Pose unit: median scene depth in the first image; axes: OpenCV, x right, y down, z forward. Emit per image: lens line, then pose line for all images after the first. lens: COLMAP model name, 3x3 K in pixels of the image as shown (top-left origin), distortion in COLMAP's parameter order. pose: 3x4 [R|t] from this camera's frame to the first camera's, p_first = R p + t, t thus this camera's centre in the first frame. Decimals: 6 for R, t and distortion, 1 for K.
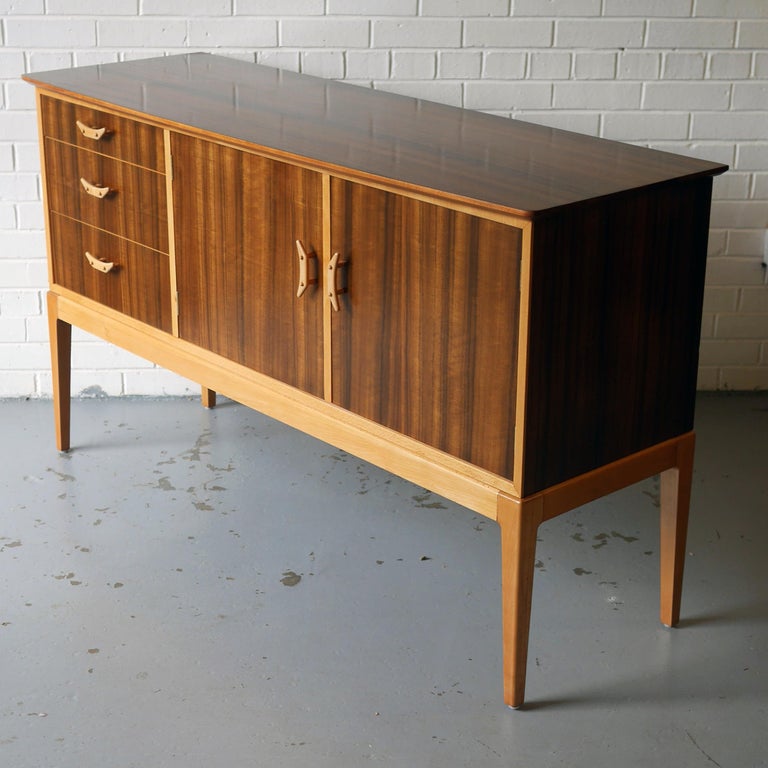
lens RADIAL K [[1602.9, 0, 384.0], [0, 1602.9, 384.0], [0, 0, 1]] dist [-0.019992, -0.099363]
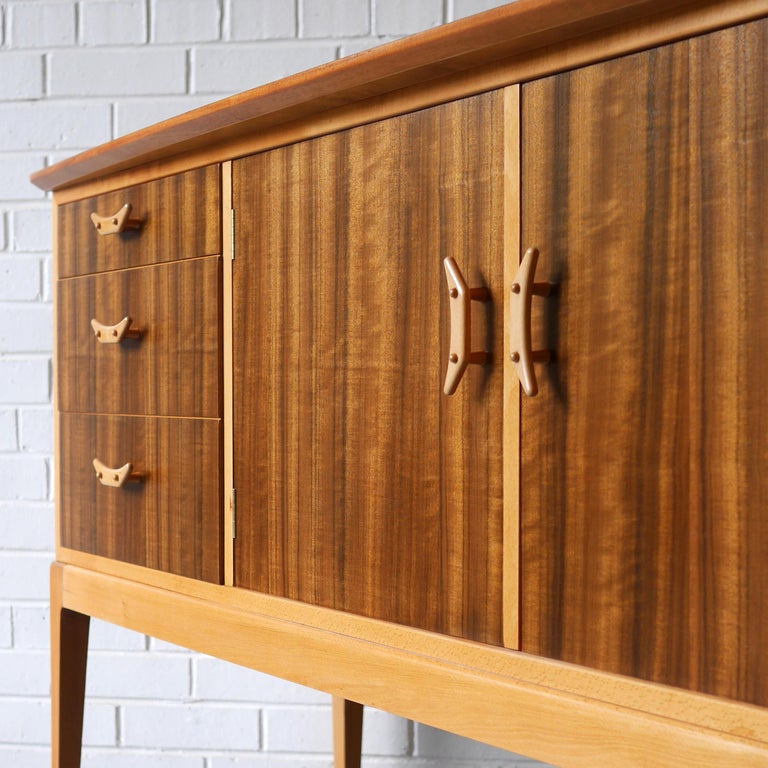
lens RADIAL K [[1632.4, 0, 383.7], [0, 1632.4, 463.2], [0, 0, 1]] dist [-0.049752, 0.169360]
pose [[0.984067, 0.001909, -0.177788, 0.007649], [-0.057784, 0.949093, -0.309650, 0.098352], [0.168147, 0.314989, 0.934082, 0.585482]]
